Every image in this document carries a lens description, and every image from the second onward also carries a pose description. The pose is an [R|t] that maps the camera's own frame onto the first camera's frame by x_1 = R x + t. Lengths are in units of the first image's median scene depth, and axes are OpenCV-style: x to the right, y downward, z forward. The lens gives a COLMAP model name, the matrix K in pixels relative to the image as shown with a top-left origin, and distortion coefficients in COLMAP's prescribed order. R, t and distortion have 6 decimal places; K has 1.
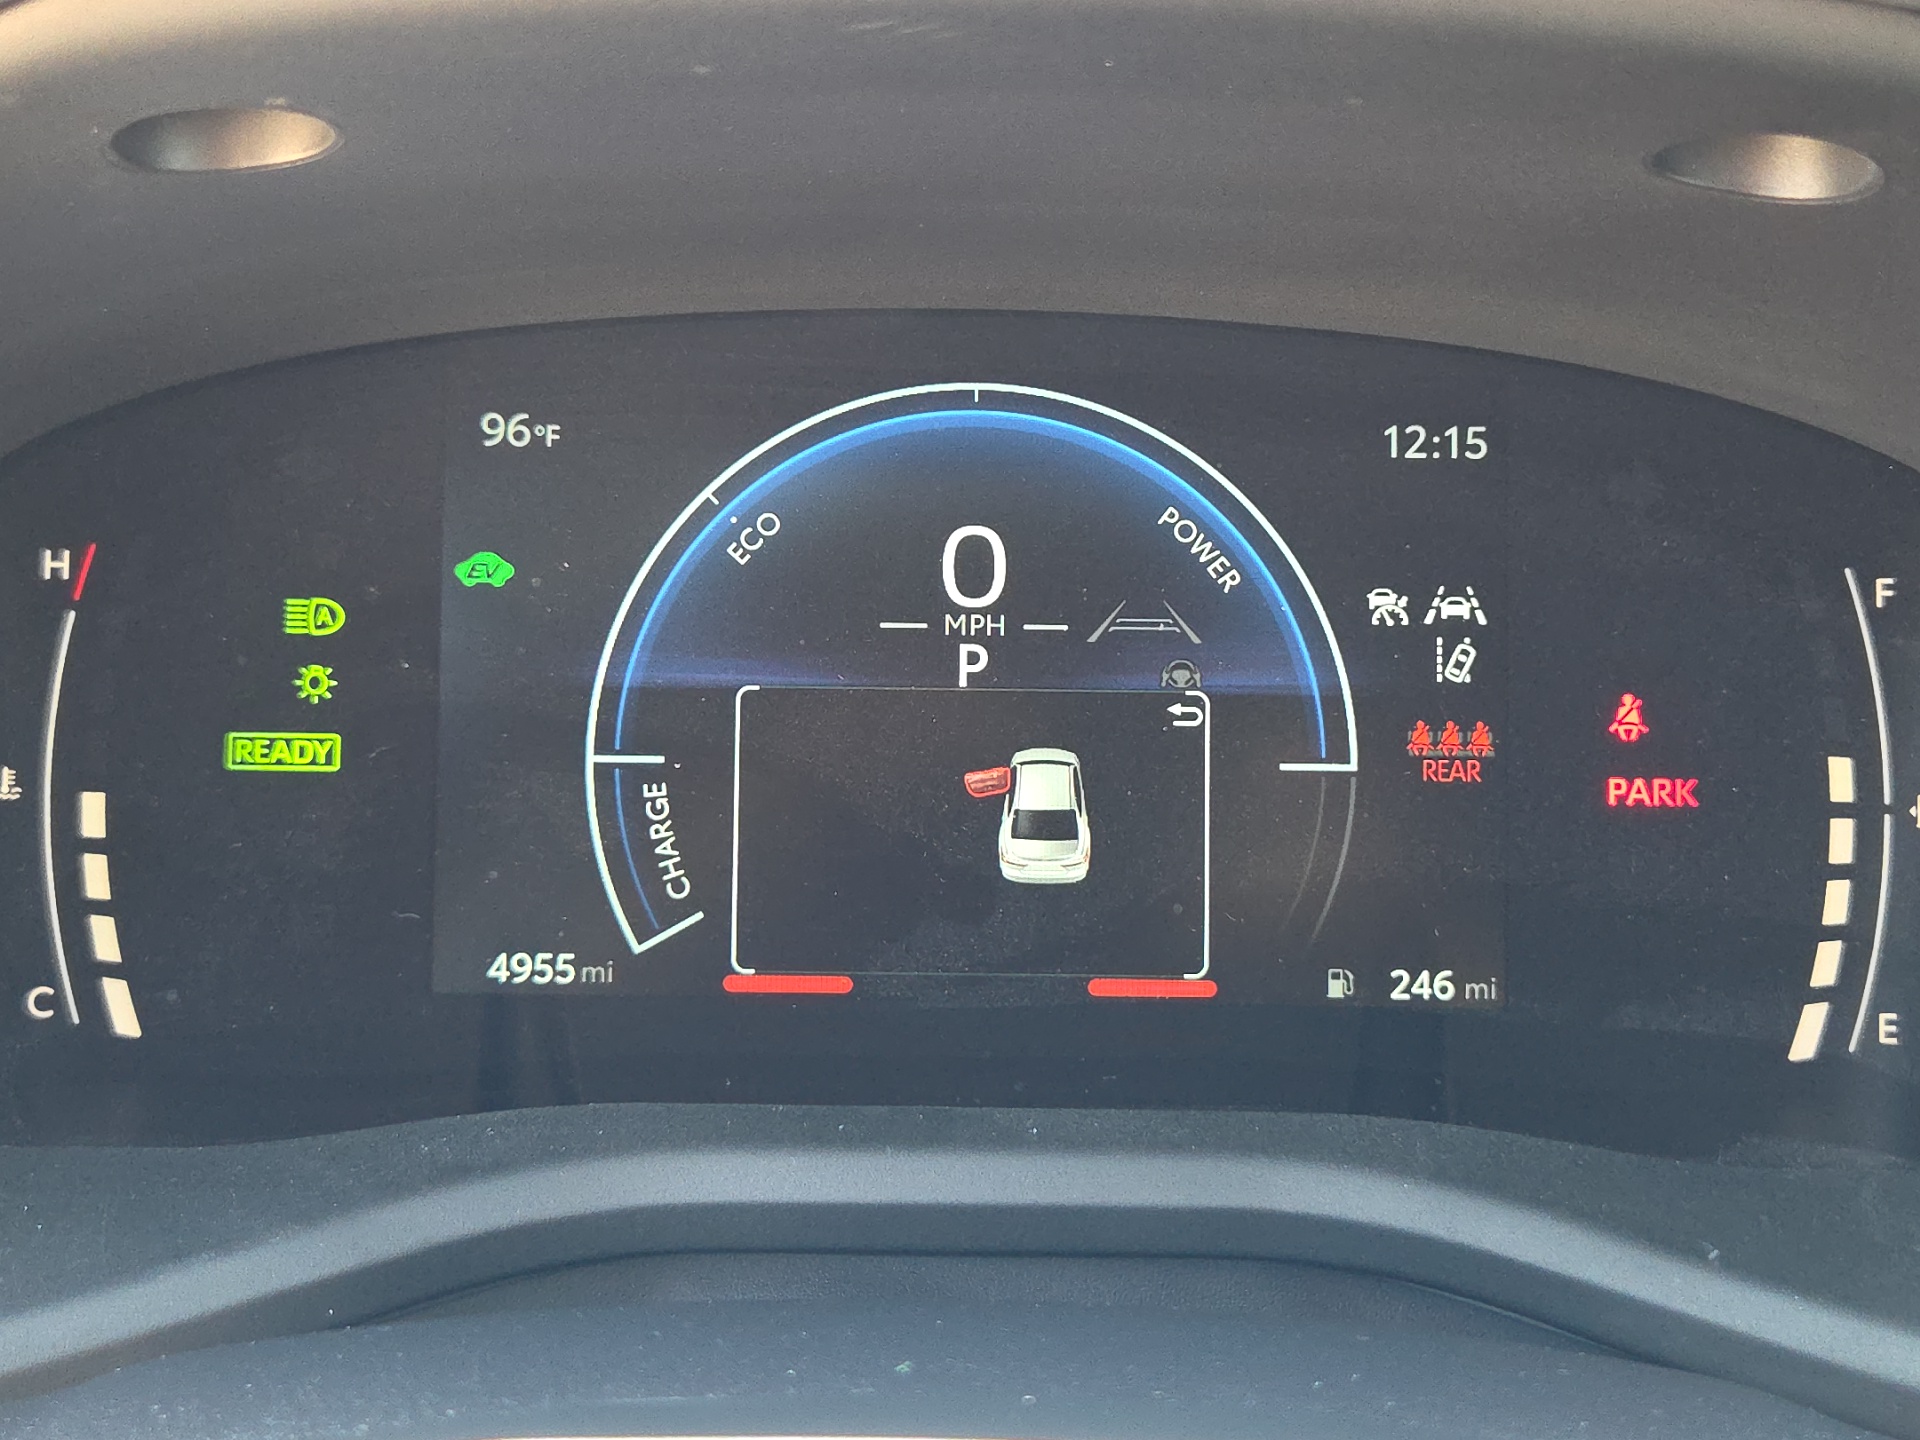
lens RADIAL K [[1916.5, 0, 961.7], [0, 1916.5, 734.8], [0, 0, 1]] dist [-0.009511, 0.000000]
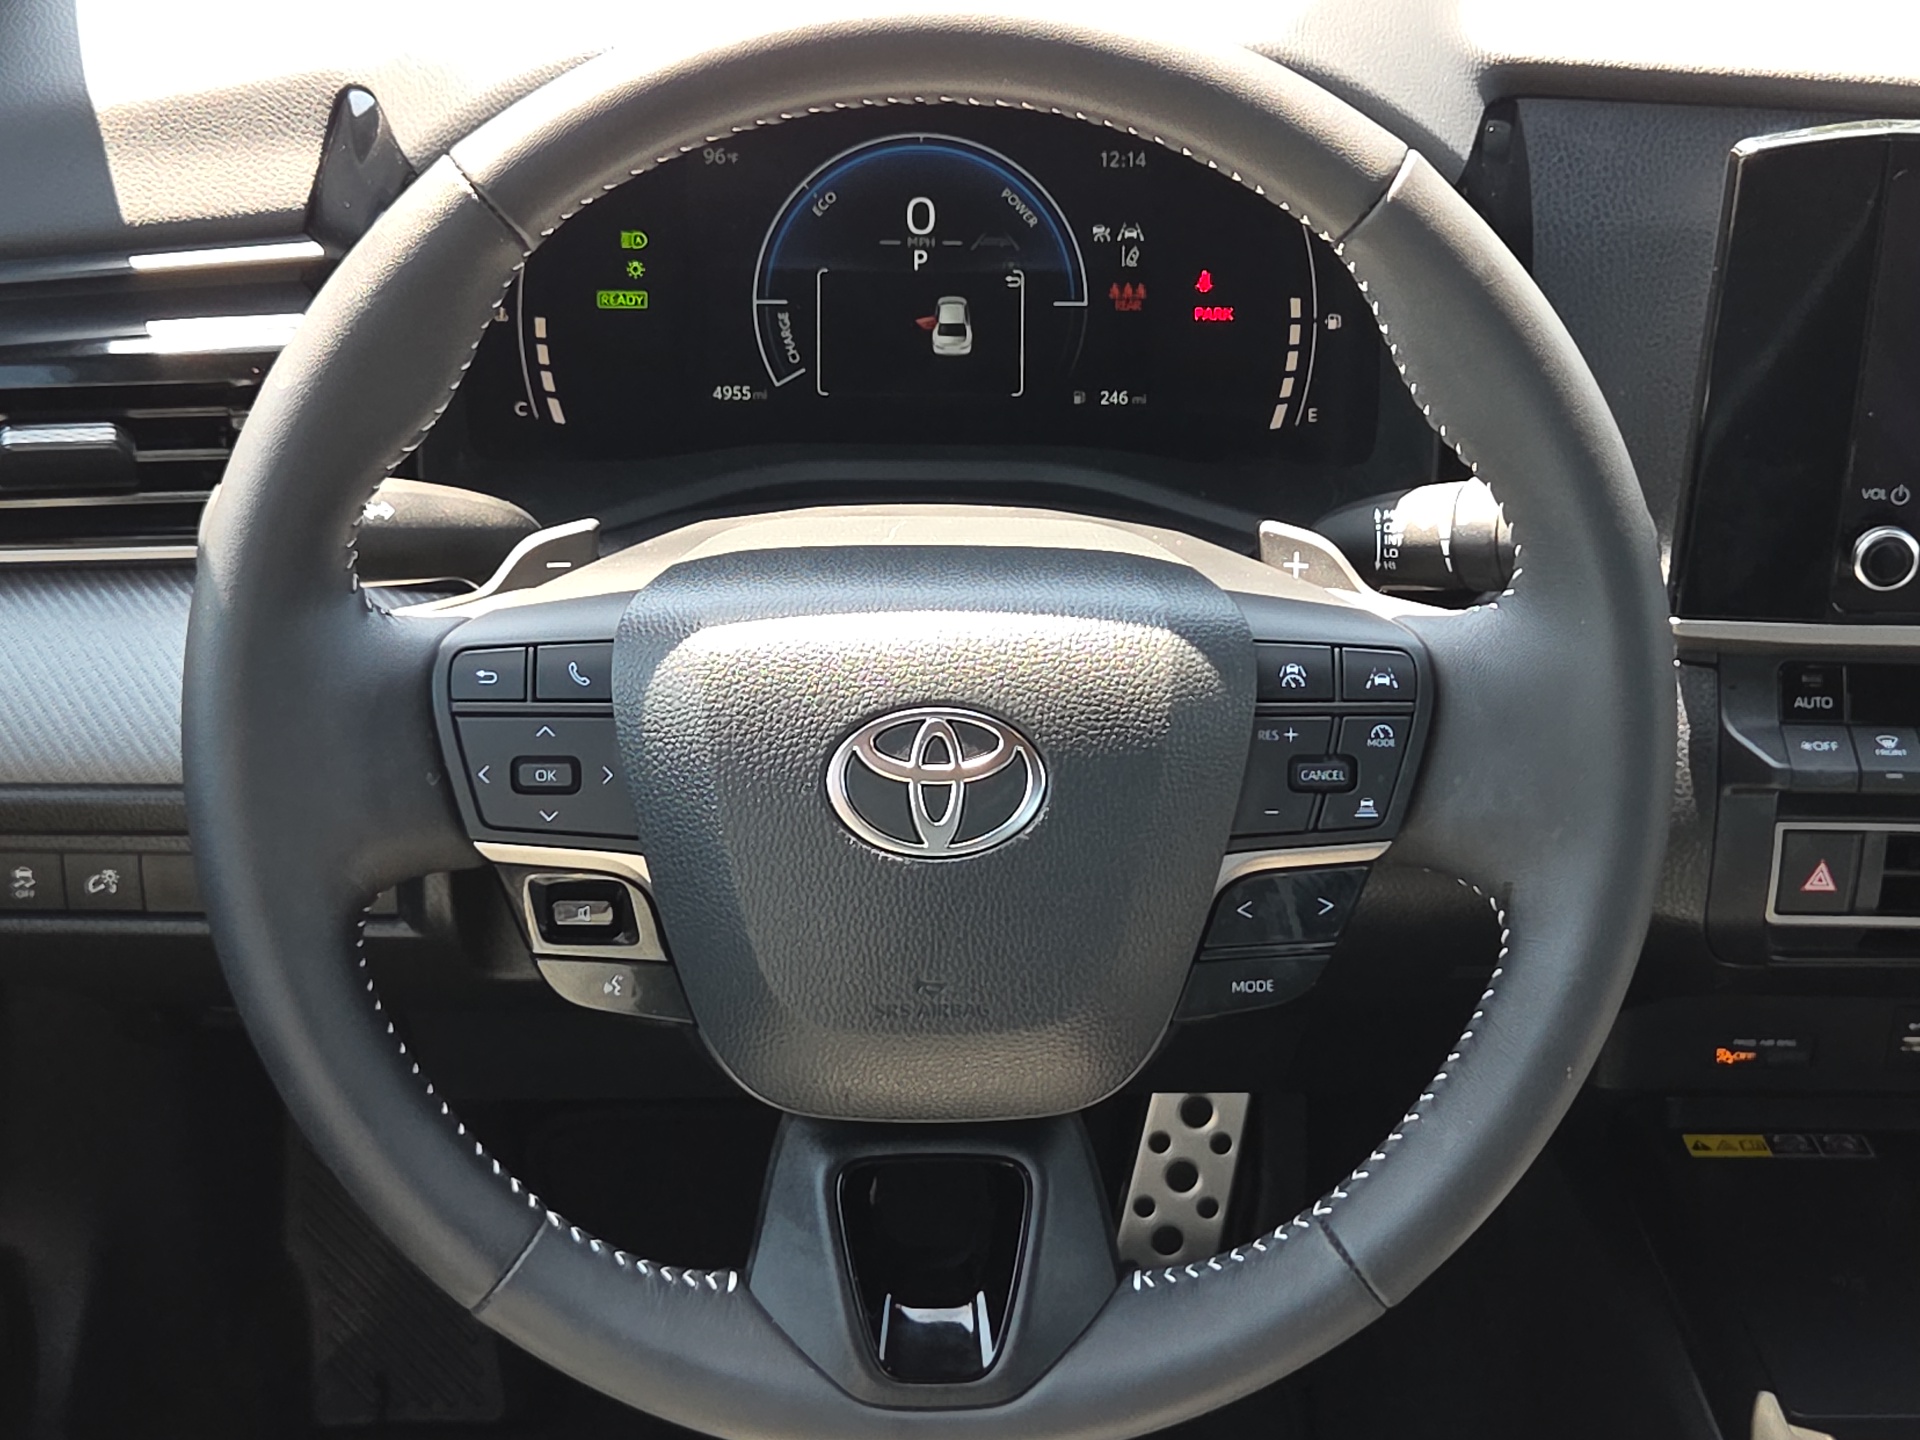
lens RADIAL K [[3200.3, 0, 954.5], [0, 3200.3, 693.7], [0, 0, 1]] dist [0.006656, 0.000000]
pose [[0.999447, -0.009304, 0.031929, -0.081192], [0.003678, 0.985101, 0.171940, -0.184232], [-0.033053, -0.171727, 0.984590, -2.879655]]
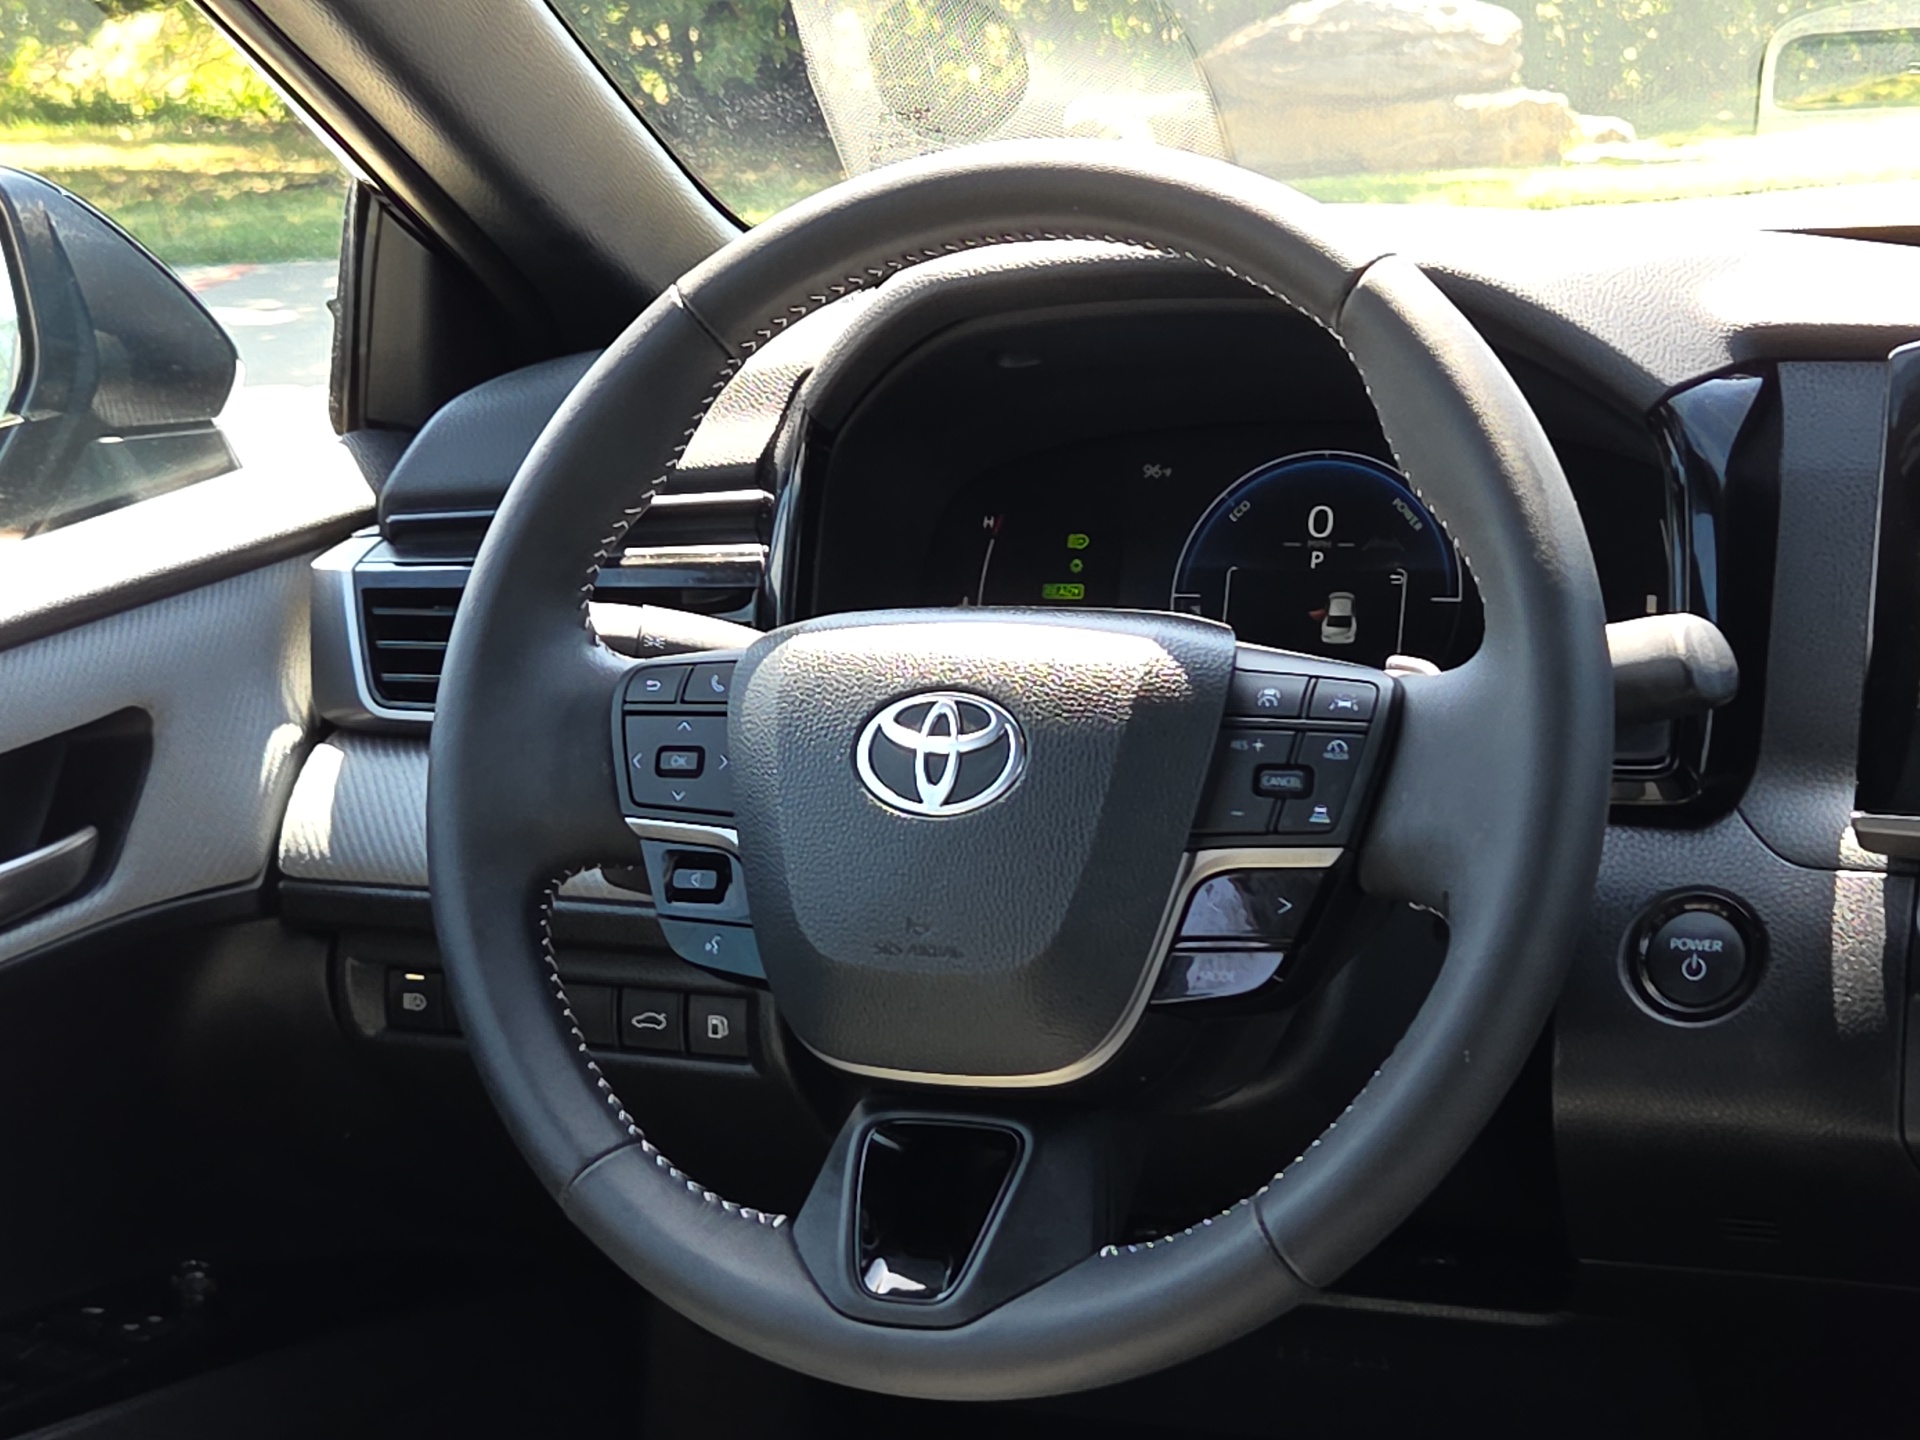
lens RADIAL K [[3765.7, 0, 963.5], [0, 3765.7, 712.5], [0, 0, 1]] dist [0.029177, 0.000000]
pose [[0.908612, 0.014891, -0.417375, 1.668031], [-0.077800, 0.987906, -0.134121, 0.870098], [0.410330, 0.154336, 0.898782, -3.646180]]
